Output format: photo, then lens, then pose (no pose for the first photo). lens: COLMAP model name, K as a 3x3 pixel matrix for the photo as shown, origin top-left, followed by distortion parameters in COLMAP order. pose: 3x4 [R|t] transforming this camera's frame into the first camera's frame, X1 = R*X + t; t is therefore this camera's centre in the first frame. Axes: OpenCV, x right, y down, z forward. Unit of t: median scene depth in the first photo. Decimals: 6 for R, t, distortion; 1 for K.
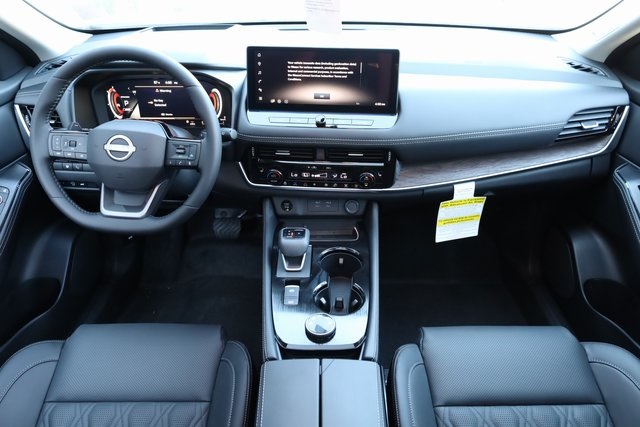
lens RADIAL K [[452.2, 0, 320.0], [0, 452.2, 213.5], [0, 0, 1]] dist [0.022765, -0.002091]
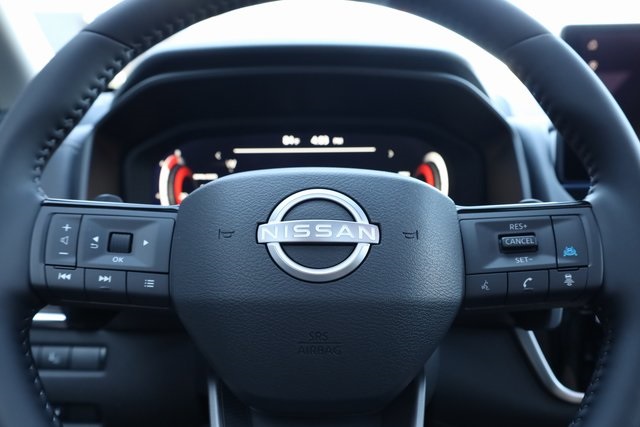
lens RADIAL K [[619.9, 0, 343.2], [0, 619.9, 212.0], [0, 0, 1]] dist [-0.051683, 0.001598]
pose [[0.992083, -0.026842, 0.122678, -0.417159], [0.077171, 0.900985, -0.426932, 0.000547], [-0.099071, 0.433019, 0.895924, 0.591771]]
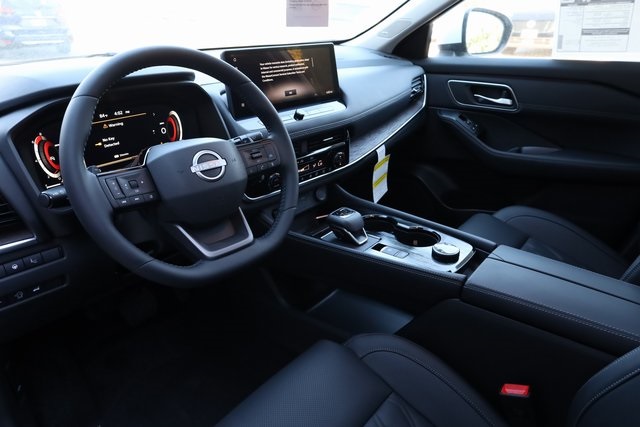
lens RADIAL K [[464.9, 0, 320.3], [0, 464.9, 226.1], [0, 0, 1]] dist [0.000034, -0.001316]
pose [[0.599983, -0.329731, 0.728901, -0.842897], [0.432886, 0.900015, 0.050814, -0.005429], [-0.672777, 0.285044, 0.682730, 0.305160]]
